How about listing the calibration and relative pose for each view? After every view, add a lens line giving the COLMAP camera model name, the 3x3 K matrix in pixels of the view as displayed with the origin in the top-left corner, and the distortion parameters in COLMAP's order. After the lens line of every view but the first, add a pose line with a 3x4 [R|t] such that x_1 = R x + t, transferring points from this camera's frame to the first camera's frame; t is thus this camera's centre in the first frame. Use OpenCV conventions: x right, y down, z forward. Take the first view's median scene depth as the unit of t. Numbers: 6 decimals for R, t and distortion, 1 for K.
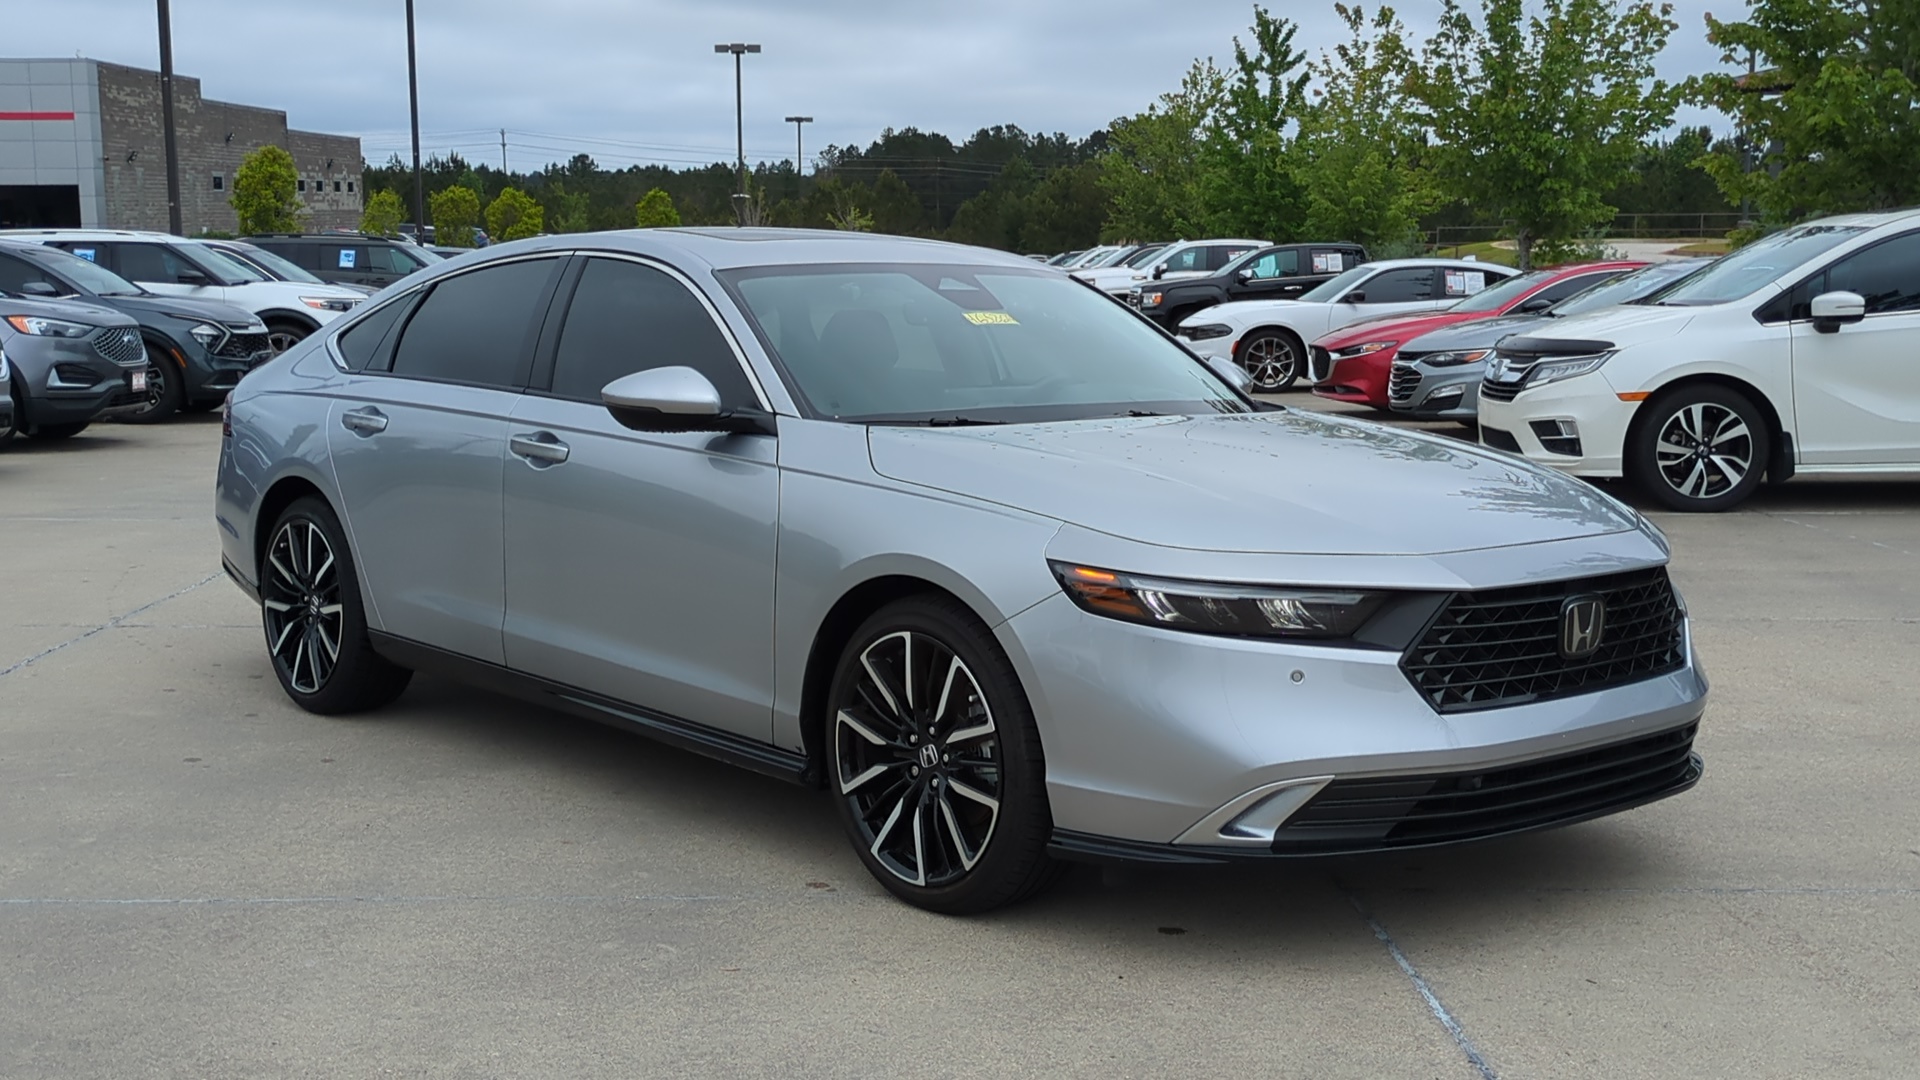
lens RADIAL K [[2187.5, 0, 960.0], [0, 2187.5, 540.0], [0, 0, 1]] dist [0.060922, -0.051813]
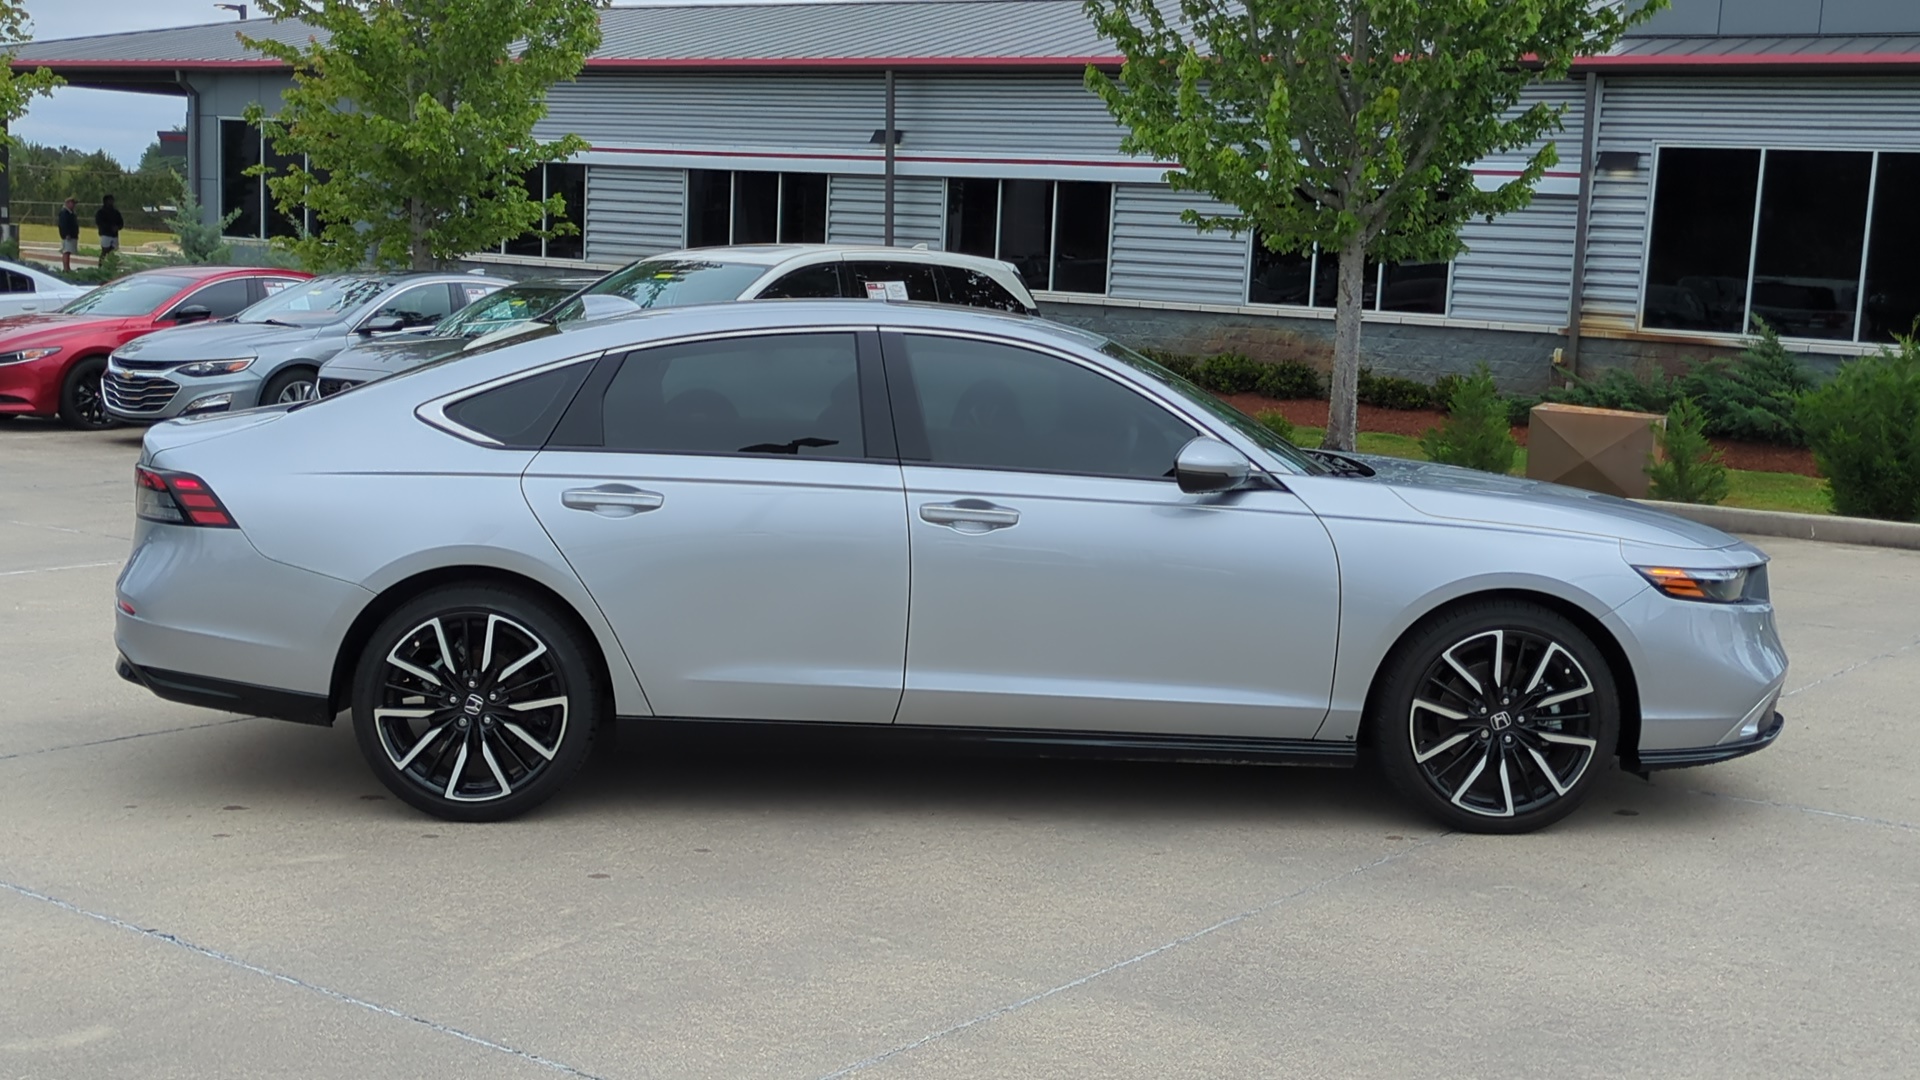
lens RADIAL K [[2187.5, 0, 960.0], [0, 2187.5, 540.0], [0, 0, 1]] dist [0.060922, -0.051813]
pose [[0.635106, -0.076414, 0.768636, -1.142235], [0.068112, 0.996759, 0.042814, -0.084664], [-0.769416, 0.025162, 0.638252, 0.351253]]
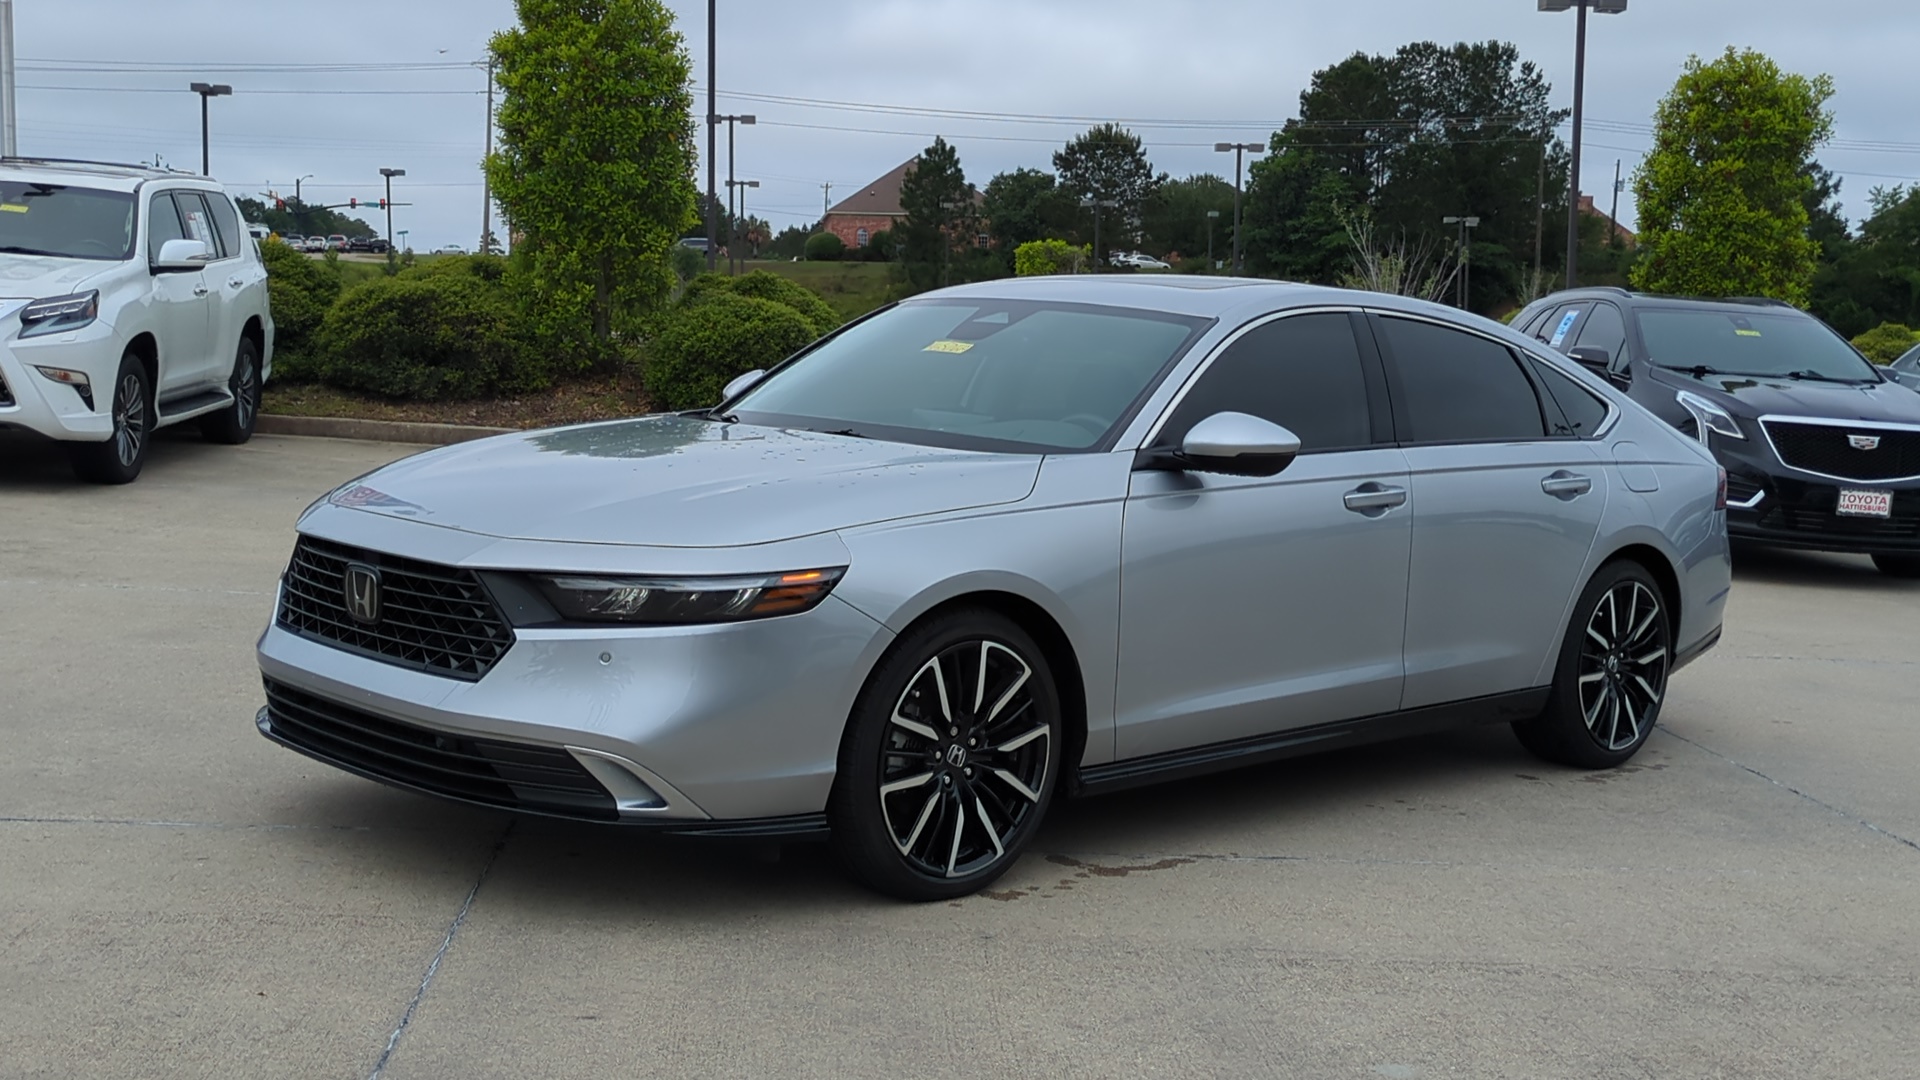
lens RADIAL K [[2187.5, 0, 960.0], [0, 2187.5, 540.0], [0, 0, 1]] dist [0.060922, -0.051813]
pose [[0.053687, 0.098308, -0.993707, 1.205066], [-0.166650, 0.982068, 0.088153, -0.116124], [0.984554, 0.160868, 0.069107, 1.054390]]
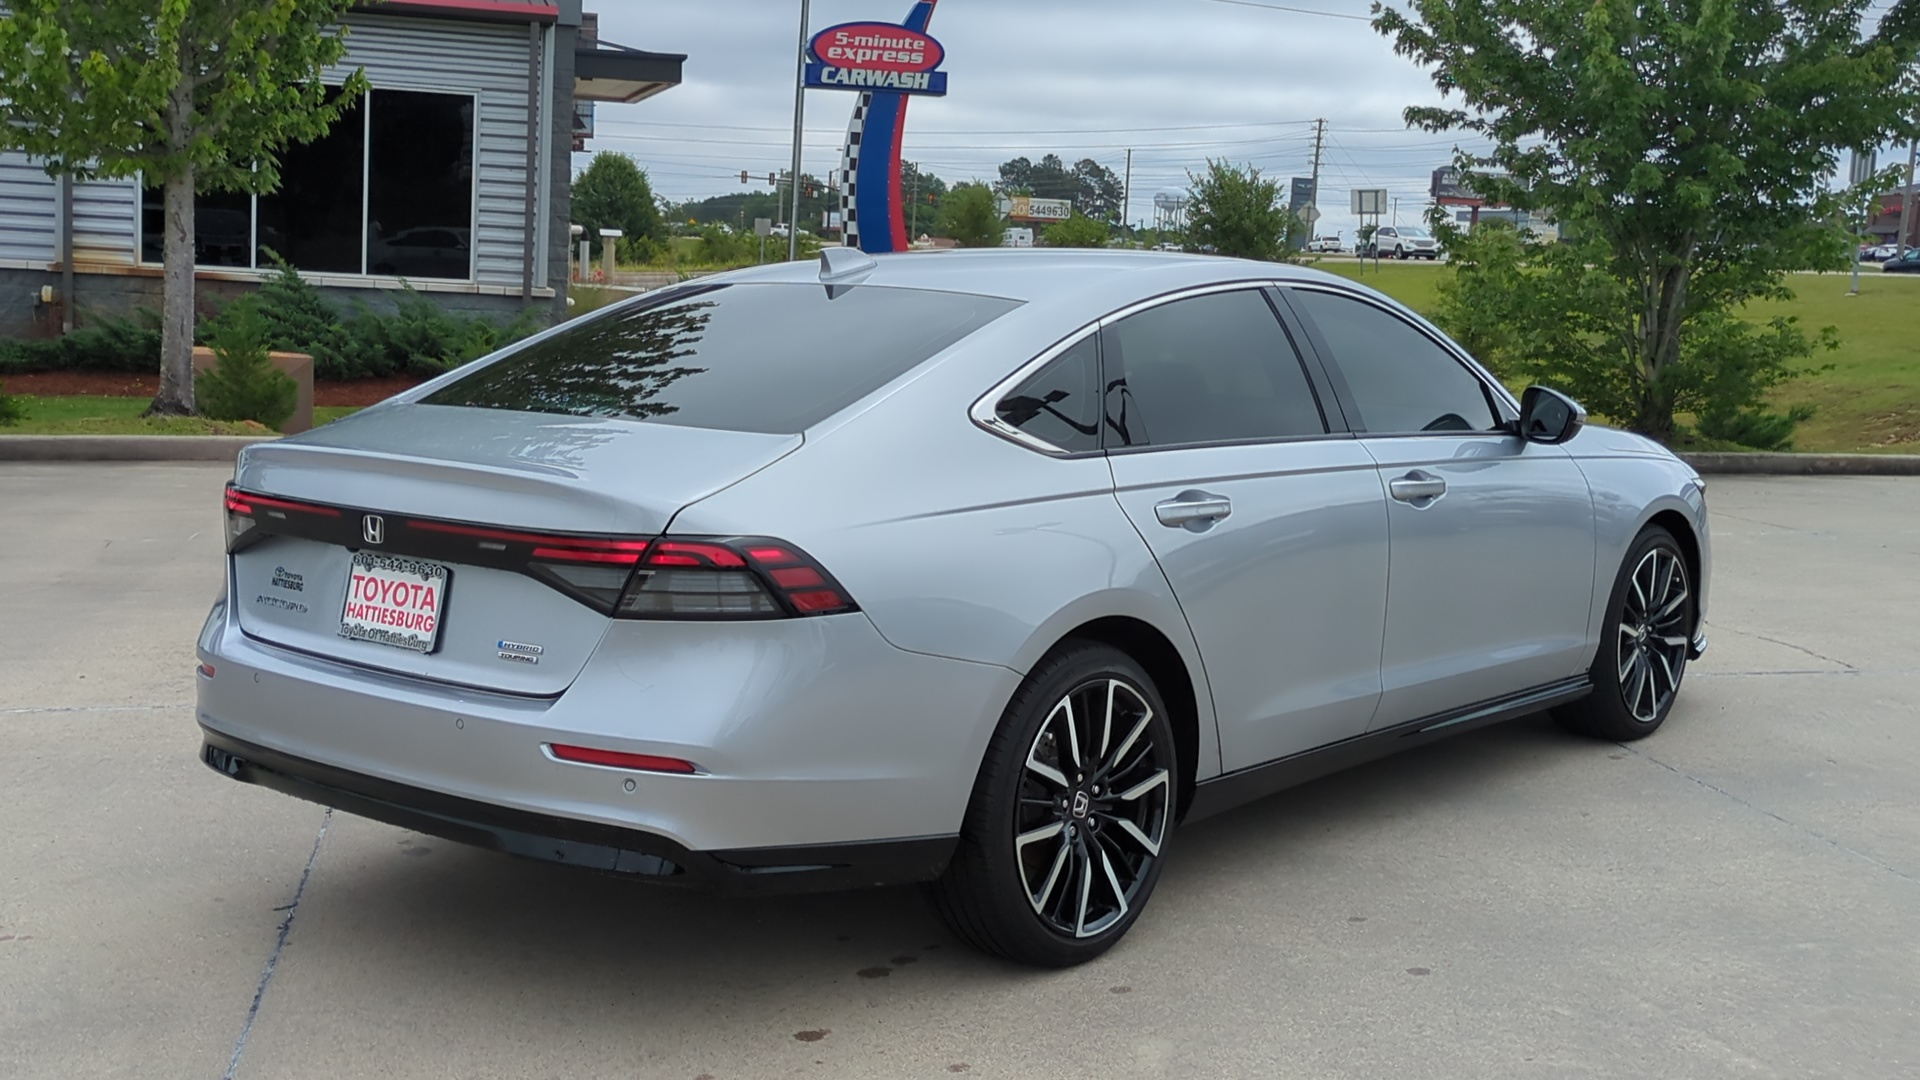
lens RADIAL K [[2187.5, 0, 960.0], [0, 2187.5, 540.0], [0, 0, 1]] dist [0.060922, -0.051813]
pose [[-0.155893, -0.132483, 0.978849, -1.243258], [0.099466, 0.983822, 0.148997, -0.205267], [-0.982753, 0.120589, -0.140194, 1.490900]]
